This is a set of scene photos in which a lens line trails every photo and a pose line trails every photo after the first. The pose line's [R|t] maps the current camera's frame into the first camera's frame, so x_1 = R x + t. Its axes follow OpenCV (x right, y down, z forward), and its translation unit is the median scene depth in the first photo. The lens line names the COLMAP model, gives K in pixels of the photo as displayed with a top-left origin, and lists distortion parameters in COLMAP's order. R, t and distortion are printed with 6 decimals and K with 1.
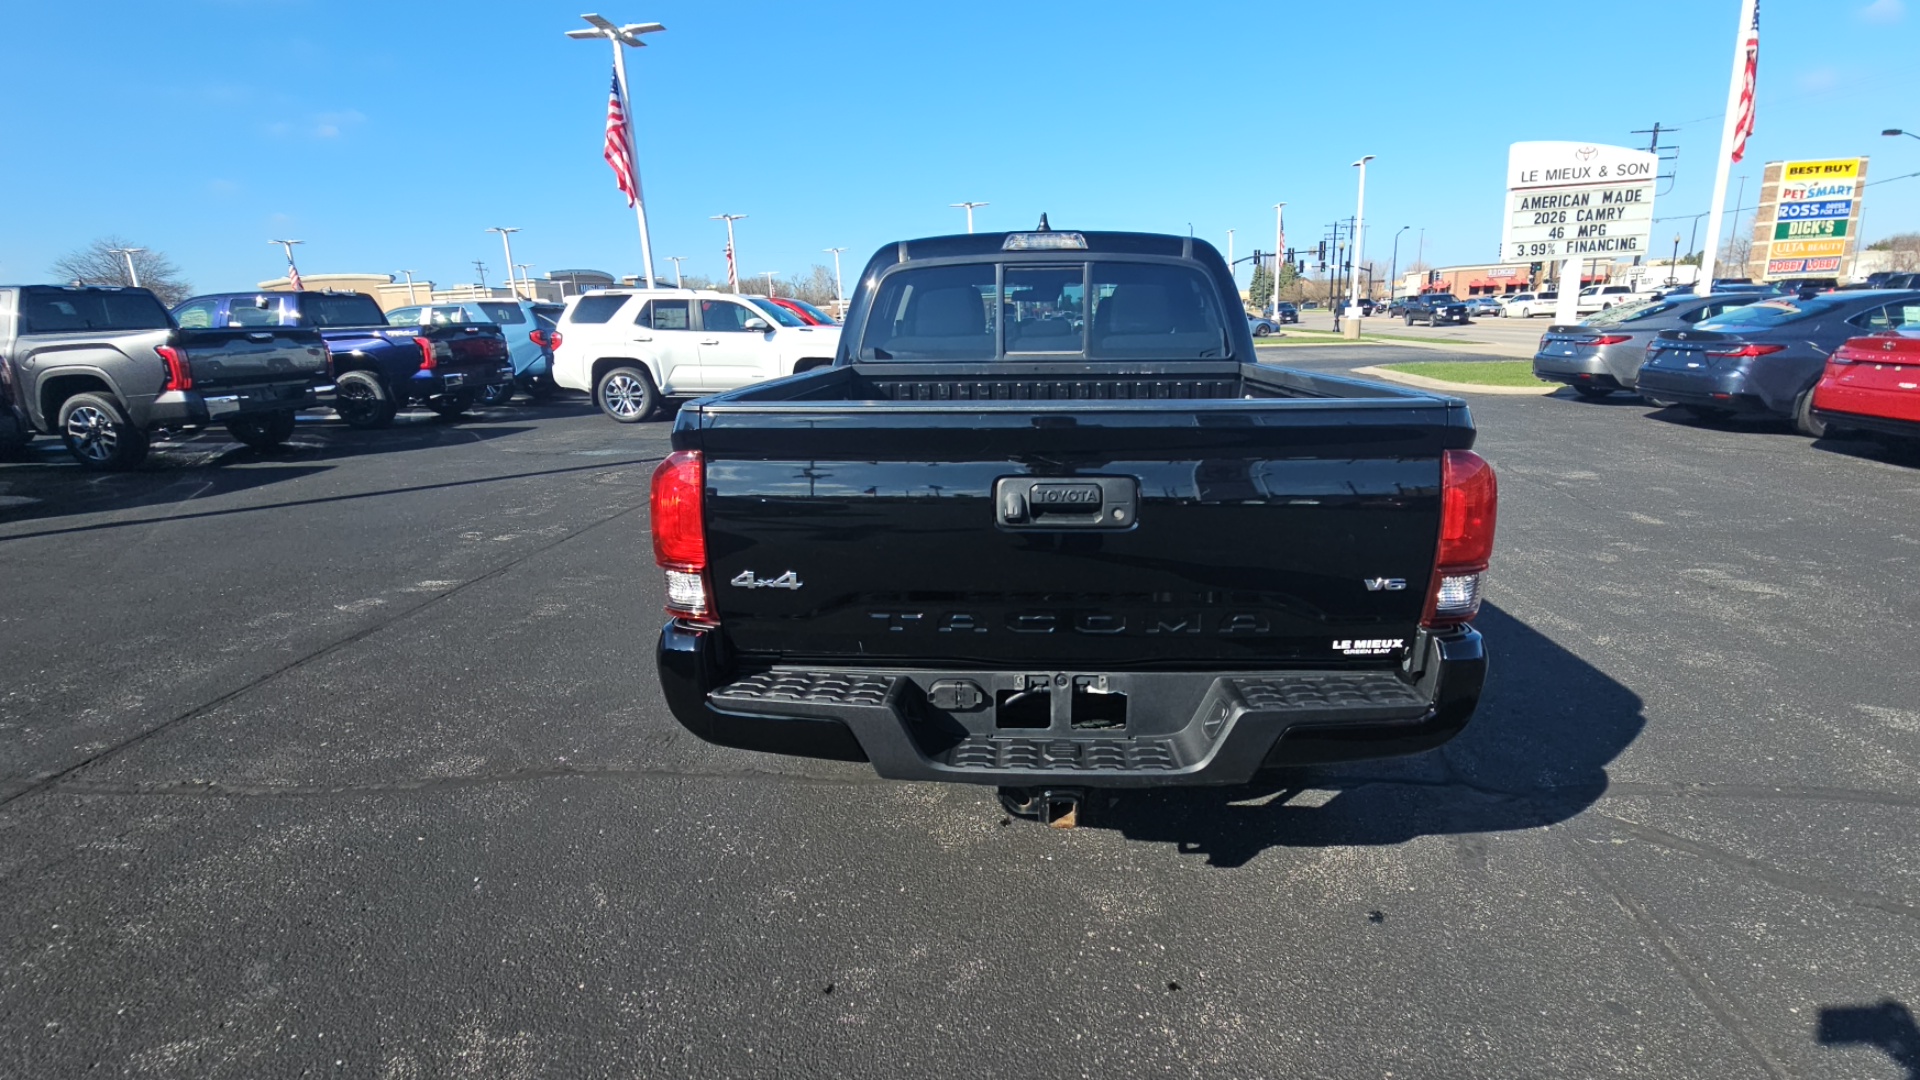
lens RADIAL K [[863.0, 0, 978.7], [0, 863.0, 537.1], [0, 0, 1]] dist [0.010151, -0.008015]
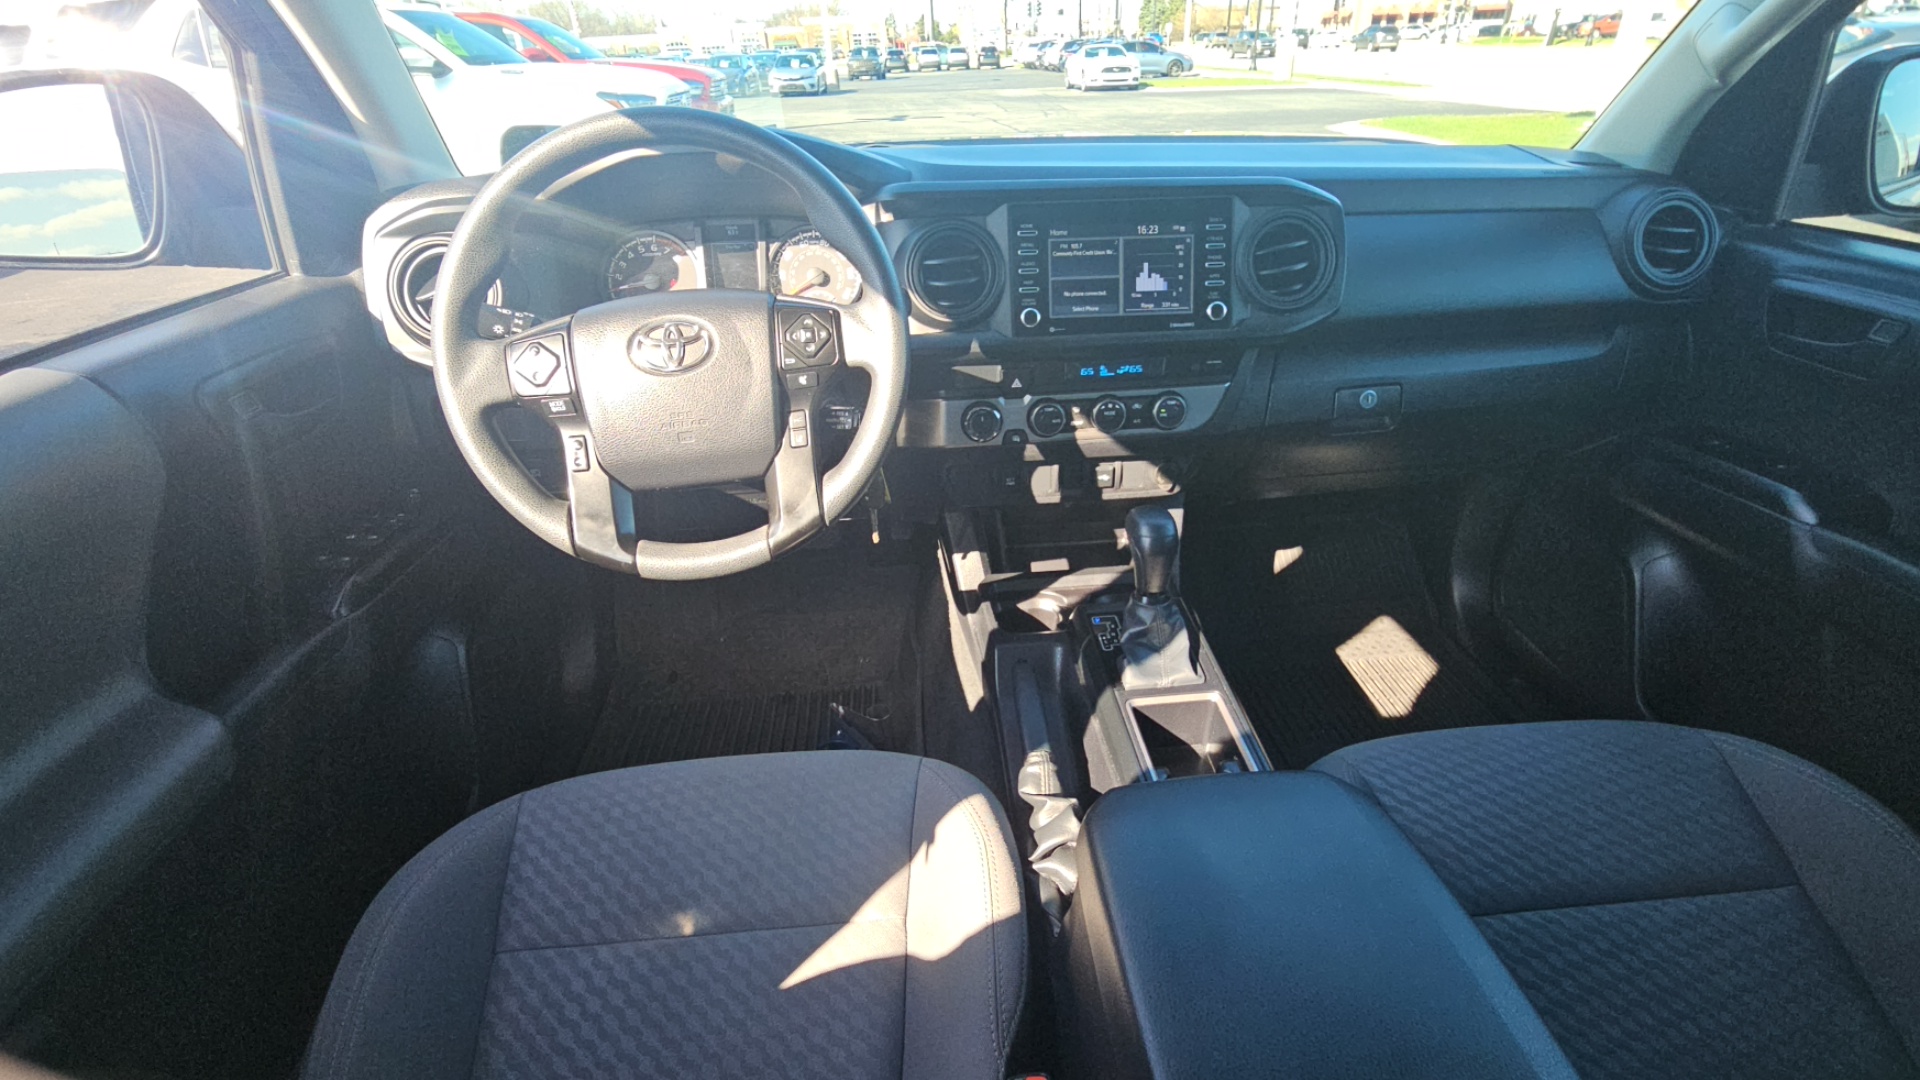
lens RADIAL K [[863.0, 0, 973.7], [0, 863.0, 537.9], [0, 0, 1]] dist [0.010151, -0.008015]
pose [[0.990602, -0.064064, 0.120844, 0.012942], [0.030397, 0.964543, 0.262171, -0.113811], [-0.133355, -0.256033, 0.957425, 0.458460]]
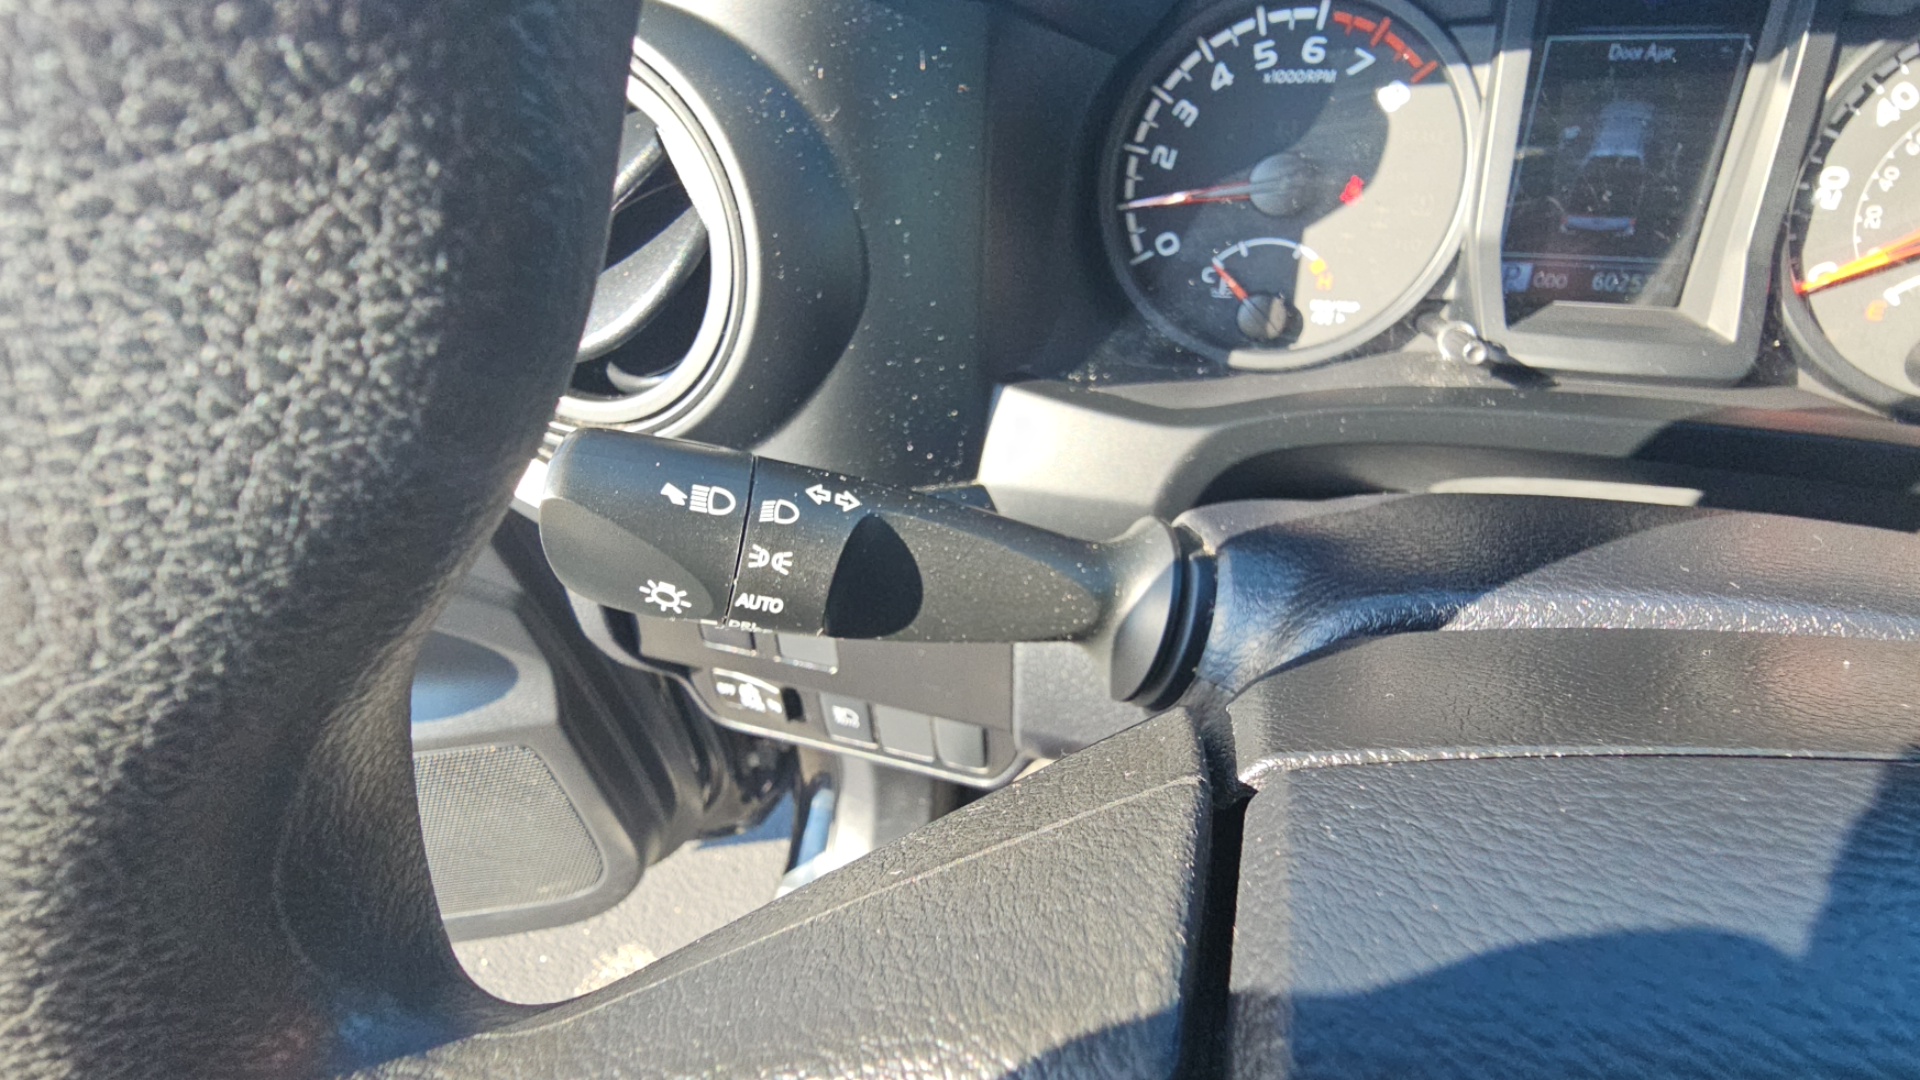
lens RADIAL K [[863.0, 0, 976.1], [0, 863.0, 542.6], [0, 0, 1]] dist [0.010151, -0.008015]
pose [[0.966694, 0.122442, -0.224748, -0.014959], [-0.003397, 0.884200, 0.467097, -0.120923], [0.255914, -0.450776, 0.855166, 0.545385]]
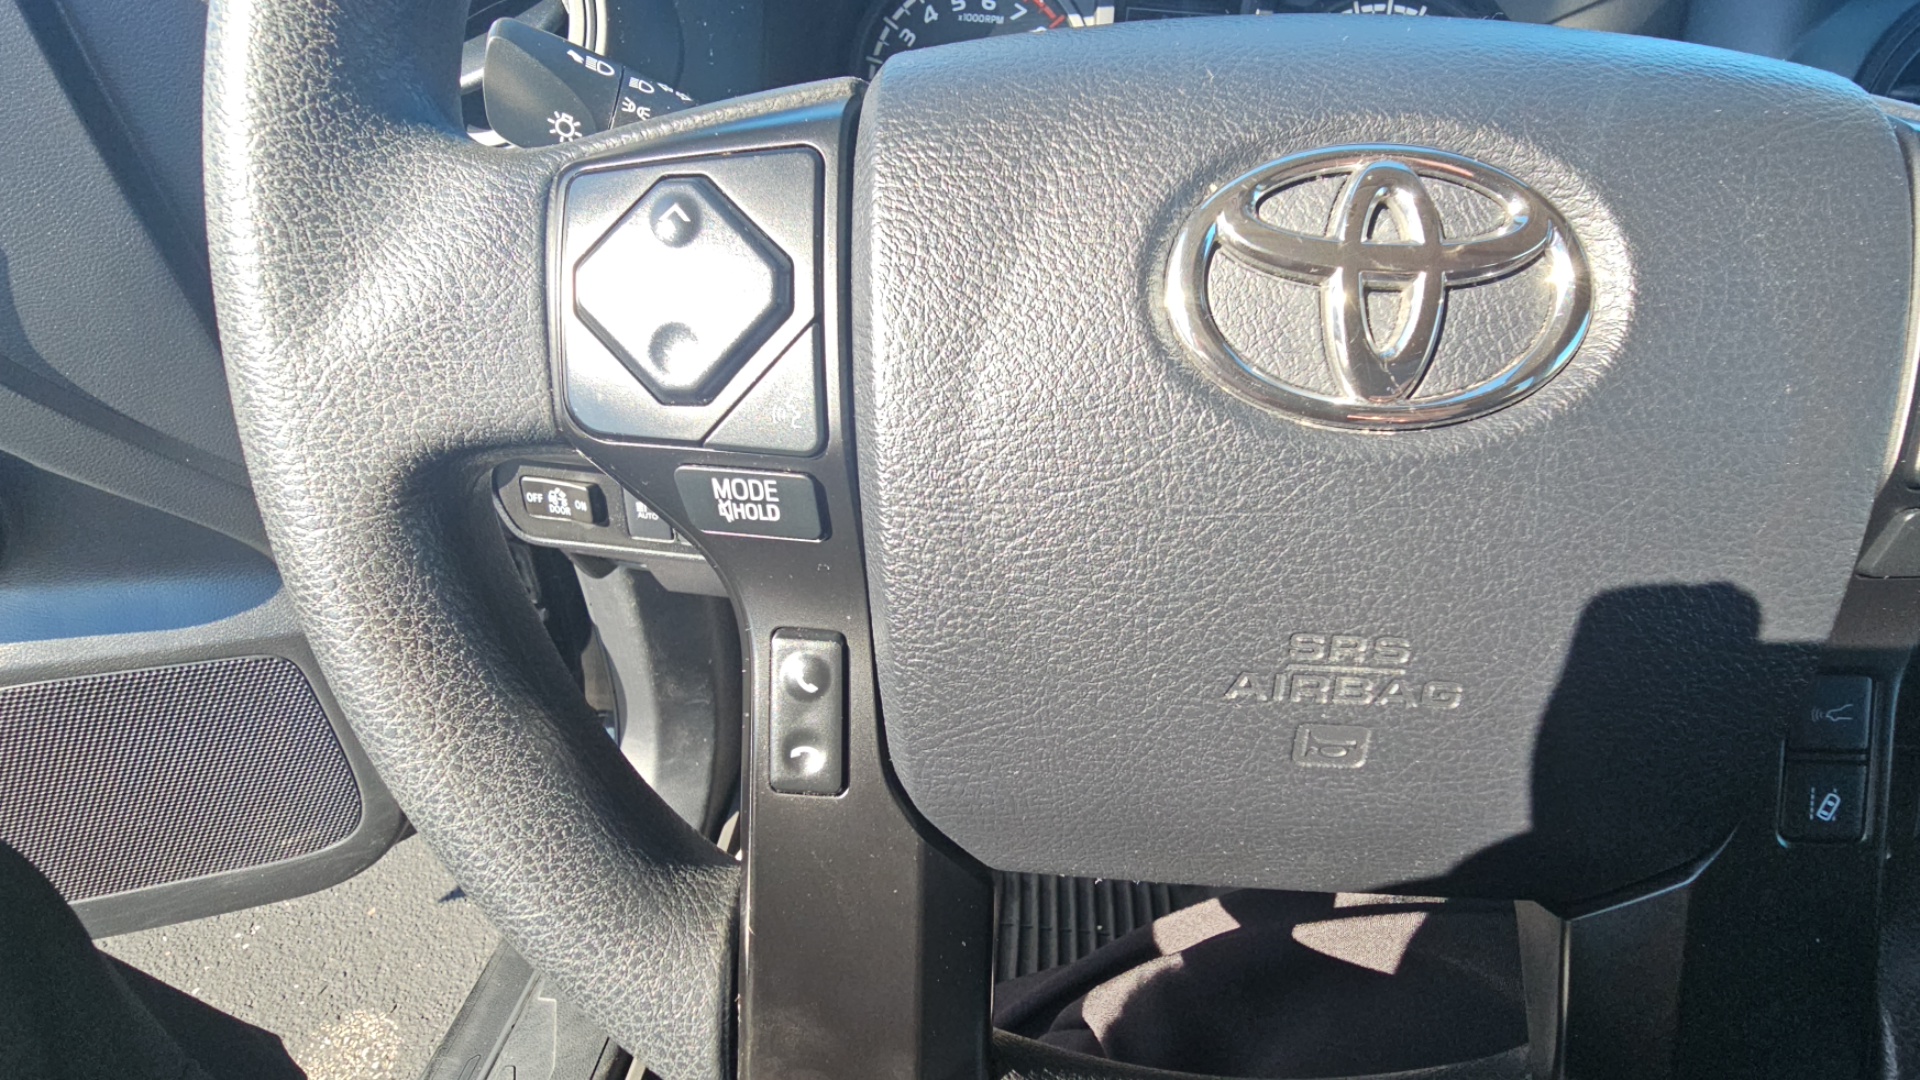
lens RADIAL K [[863.0, 0, 972.2], [0, 863.0, 541.4], [0, 0, 1]] dist [0.010151, -0.008015]
pose [[0.996171, 0.087086, 0.007660, -0.011186], [-0.084346, 0.934375, 0.346164, -0.111163], [0.022989, -0.345485, 0.938143, 0.529460]]
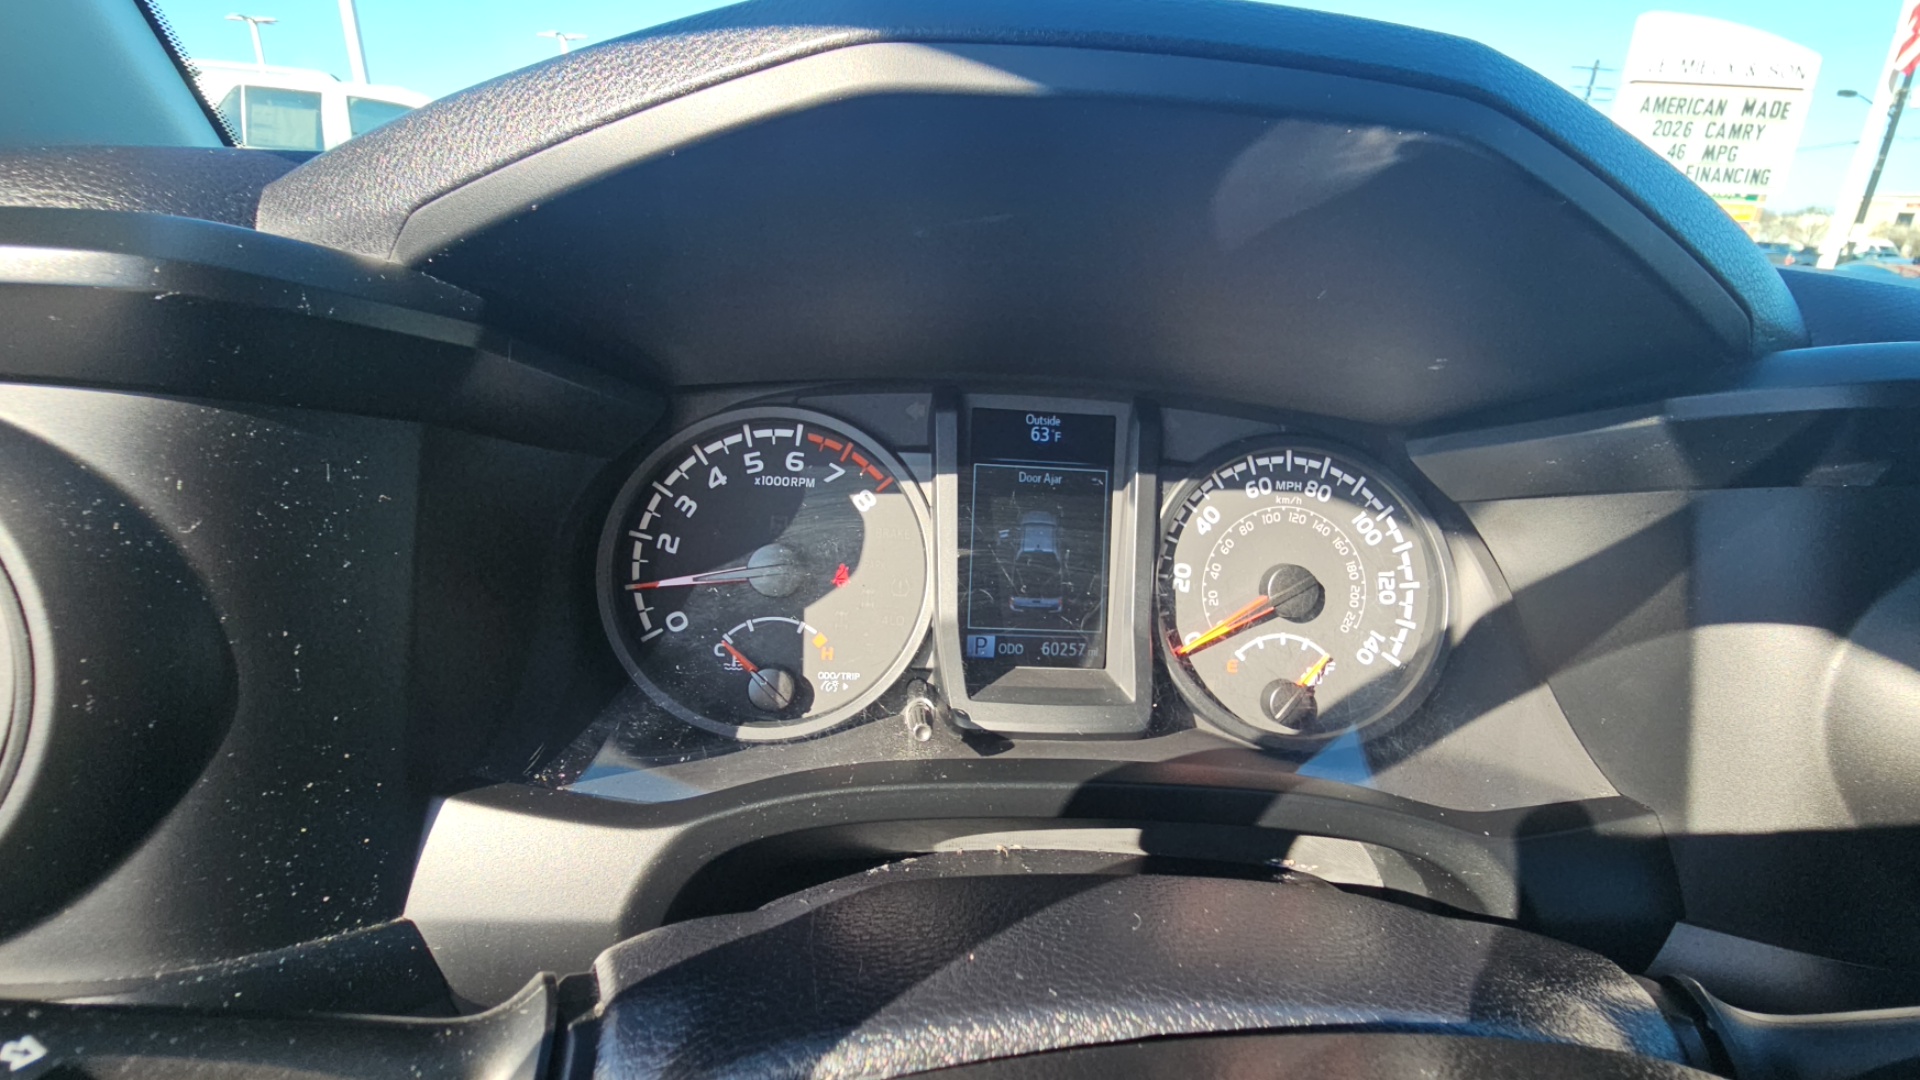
lens RADIAL K [[863.0, 0, 970.9], [0, 863.0, 546.0], [0, 0, 1]] dist [0.010151, -0.008015]
pose [[0.990324, 0.043953, 0.131627, -0.009832], [-0.059533, 0.991361, 0.116872, -0.123179], [-0.125353, -0.123578, 0.984386, 0.546556]]
